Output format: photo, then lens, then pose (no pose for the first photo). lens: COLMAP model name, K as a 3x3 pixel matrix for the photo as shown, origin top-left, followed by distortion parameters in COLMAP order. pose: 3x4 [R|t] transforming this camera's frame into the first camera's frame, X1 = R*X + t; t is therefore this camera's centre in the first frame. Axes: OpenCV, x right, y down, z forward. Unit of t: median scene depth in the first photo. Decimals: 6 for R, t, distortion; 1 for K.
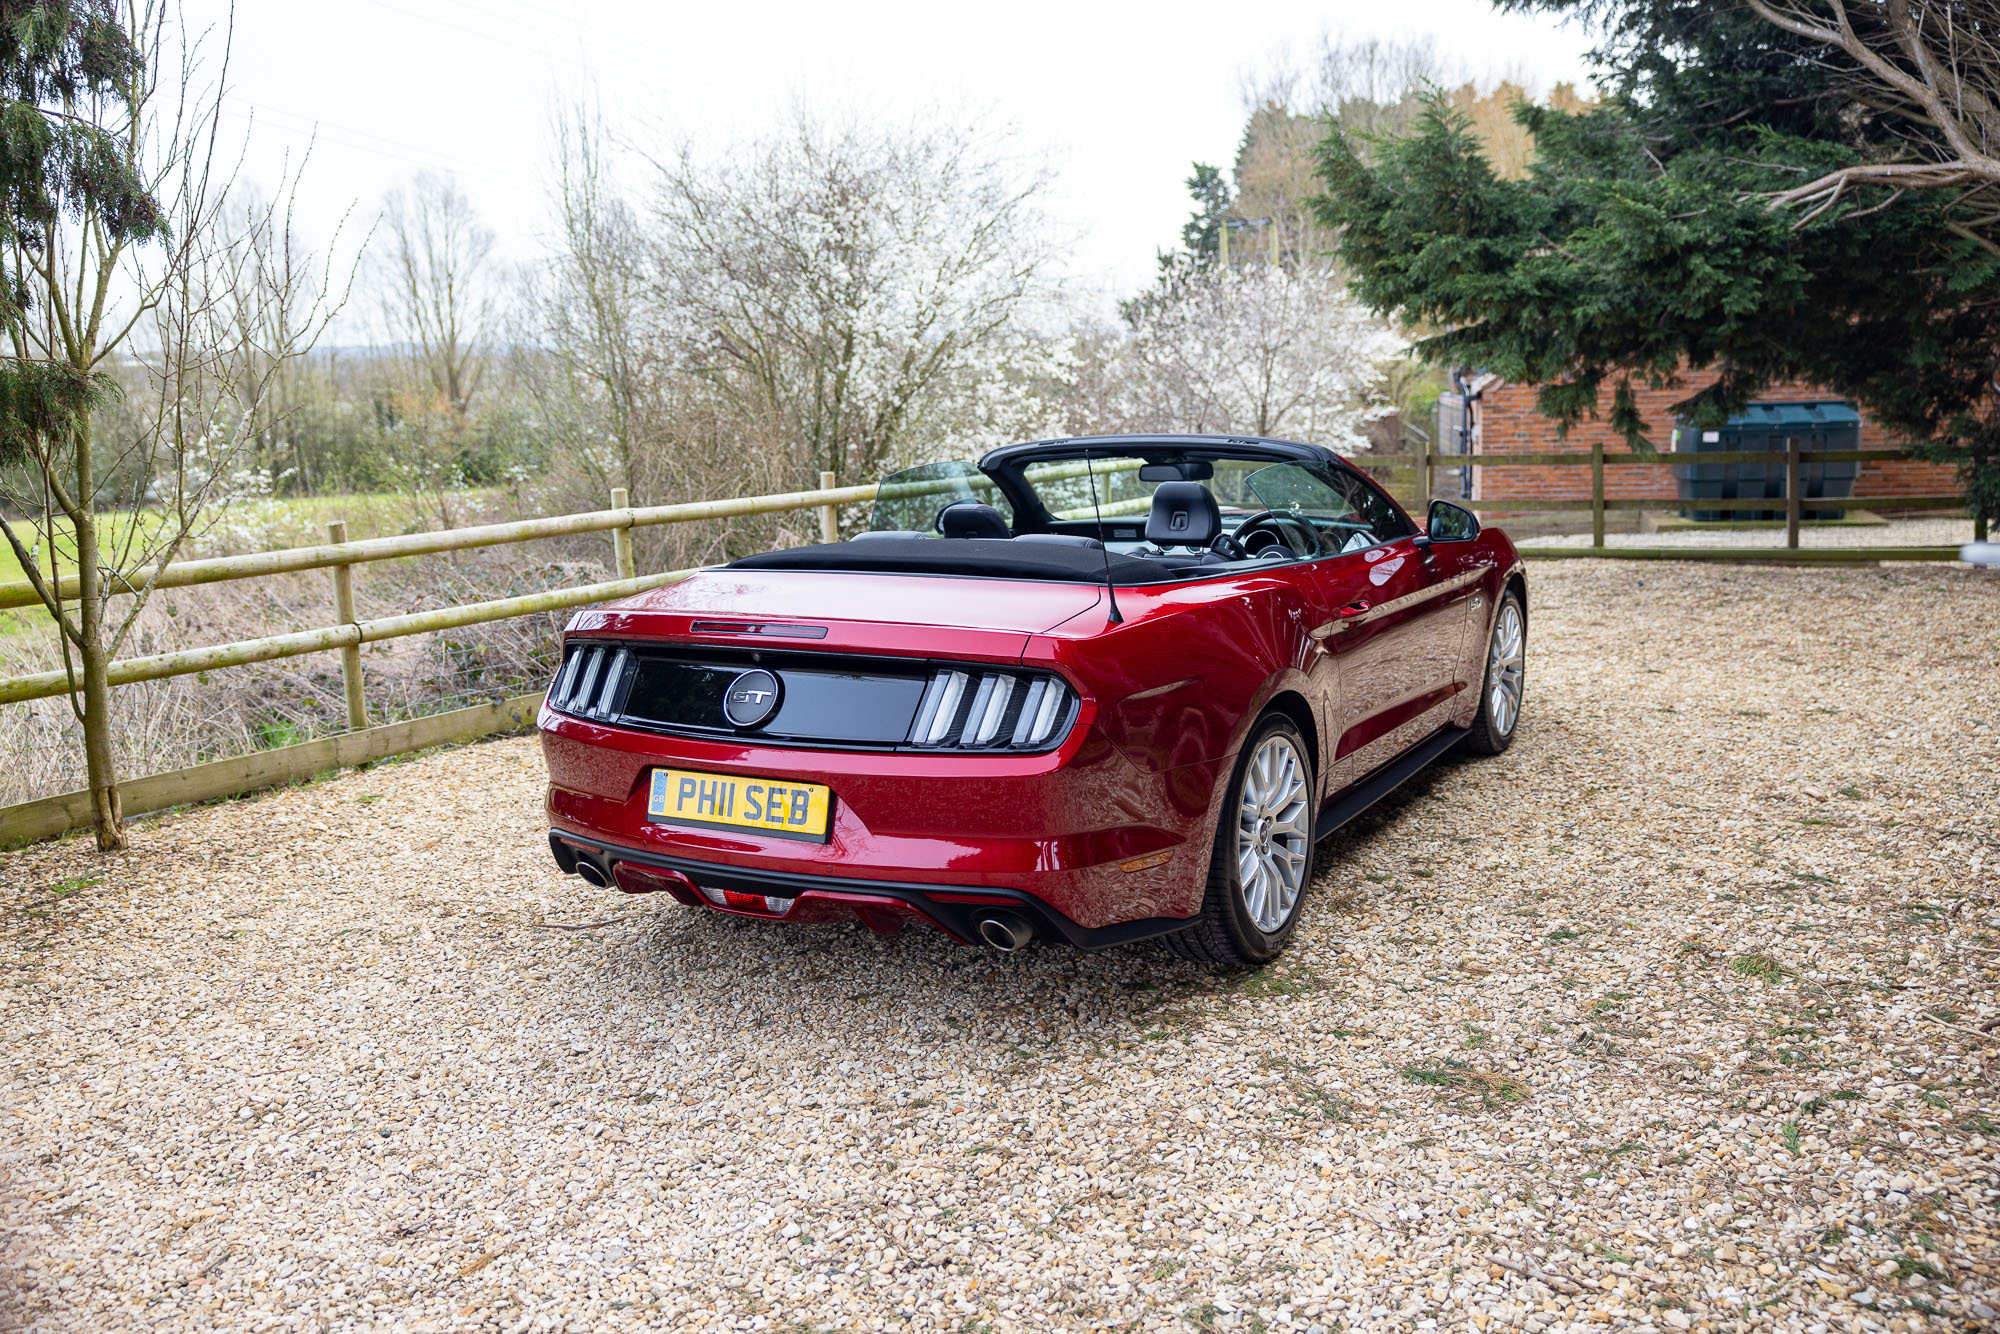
lens RADIAL K [[1795.6, 0, 1000.0], [0, 1795.6, 667.0], [0, 0, 1]] dist [0.017193, 0.002761]
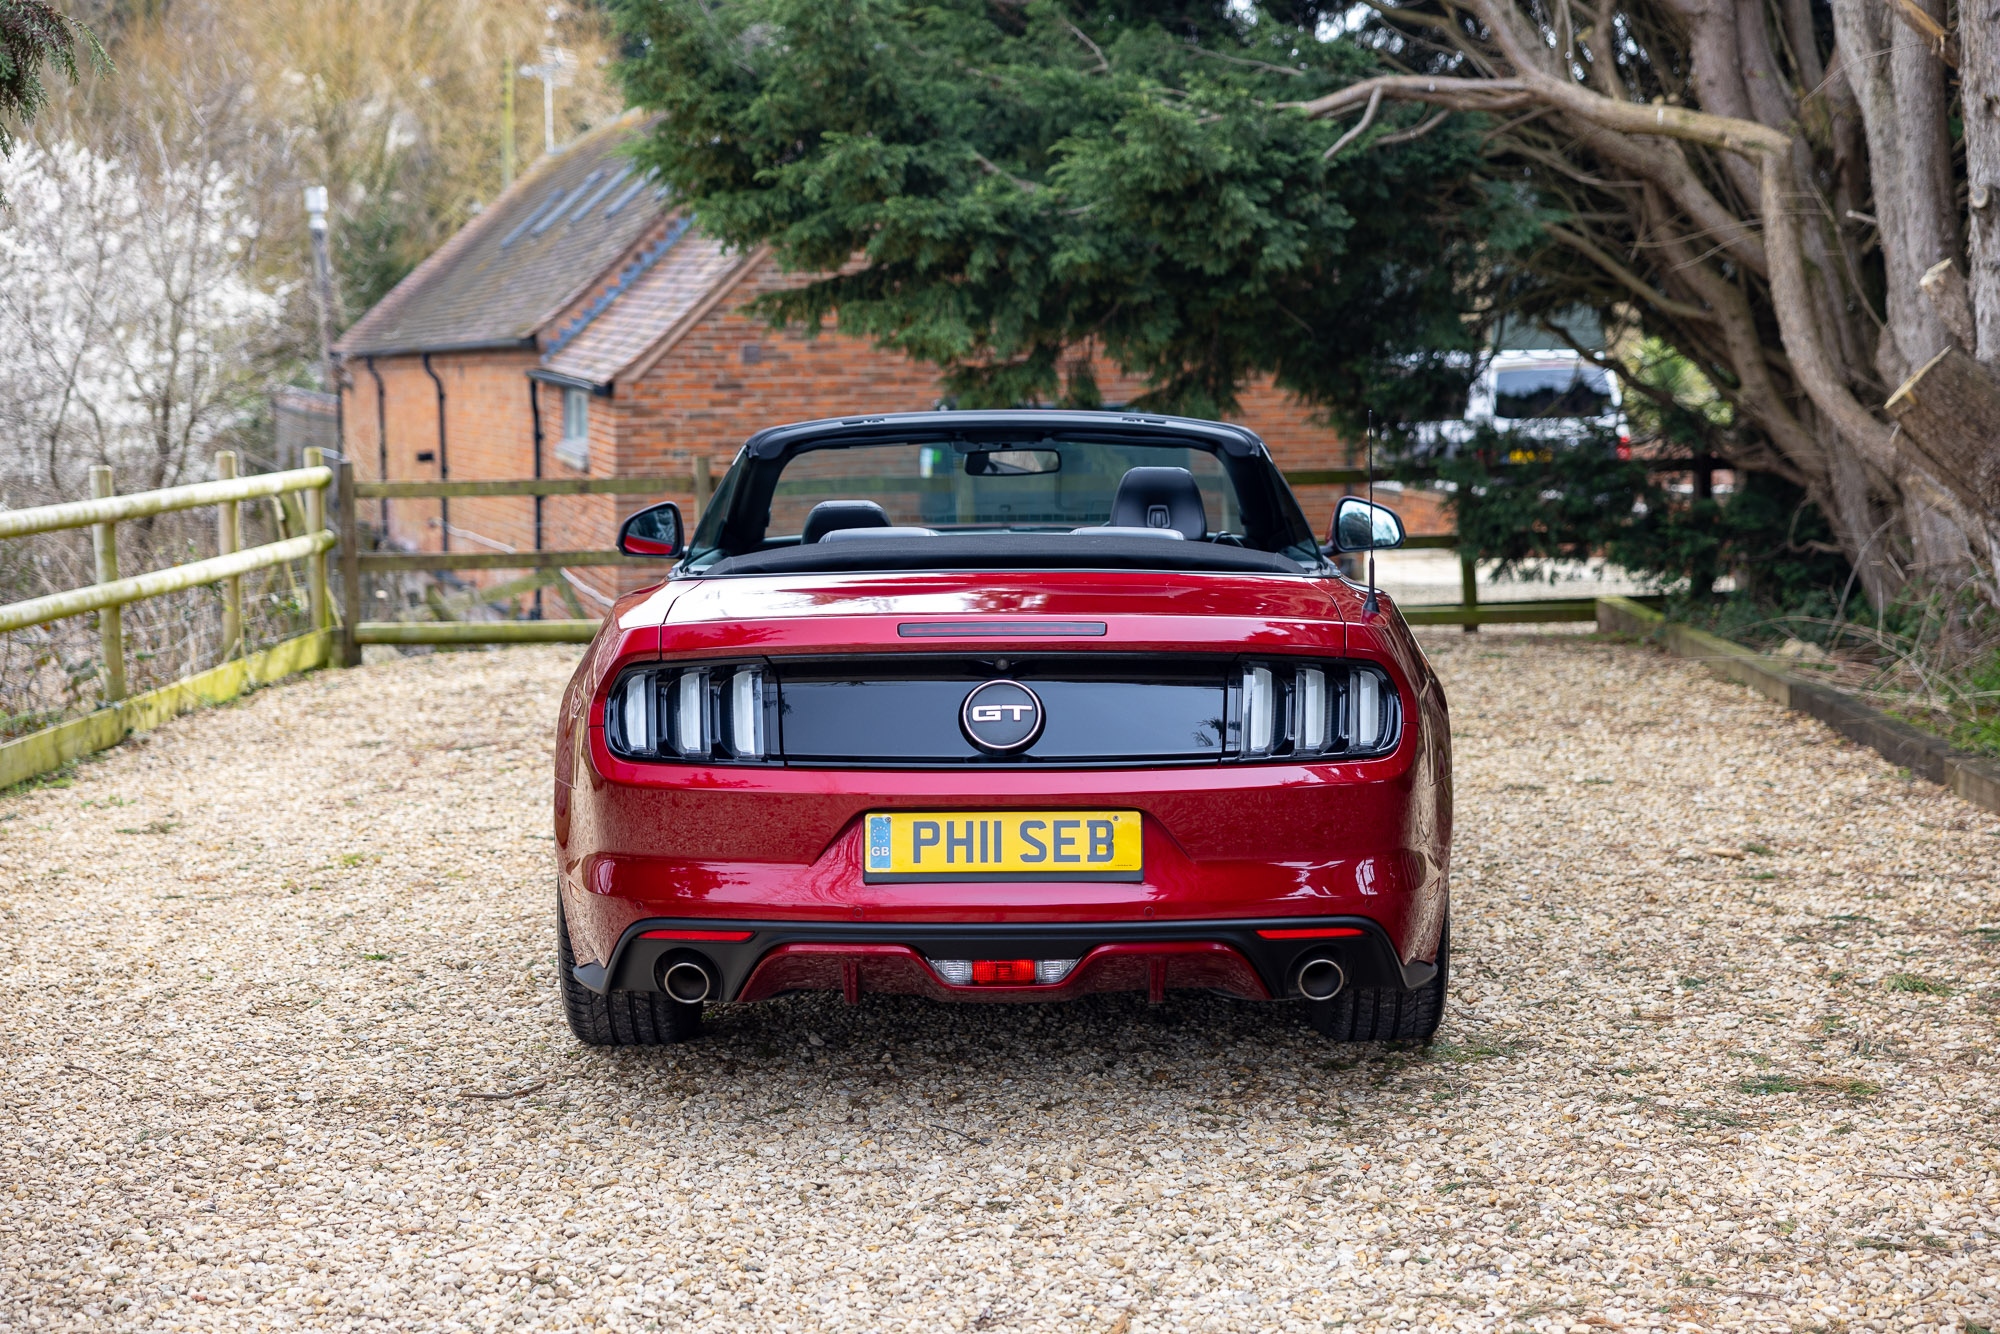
lens RADIAL K [[3518.2, 0, 1000.0], [0, 3518.2, 667.0], [0, 0, 1]] dist [0.060749, -0.136842]
pose [[0.874779, -0.023081, 0.483971, -0.892303], [0.058847, 0.996531, -0.058840, 0.087519], [-0.480935, 0.079952, 0.873103, -0.368586]]
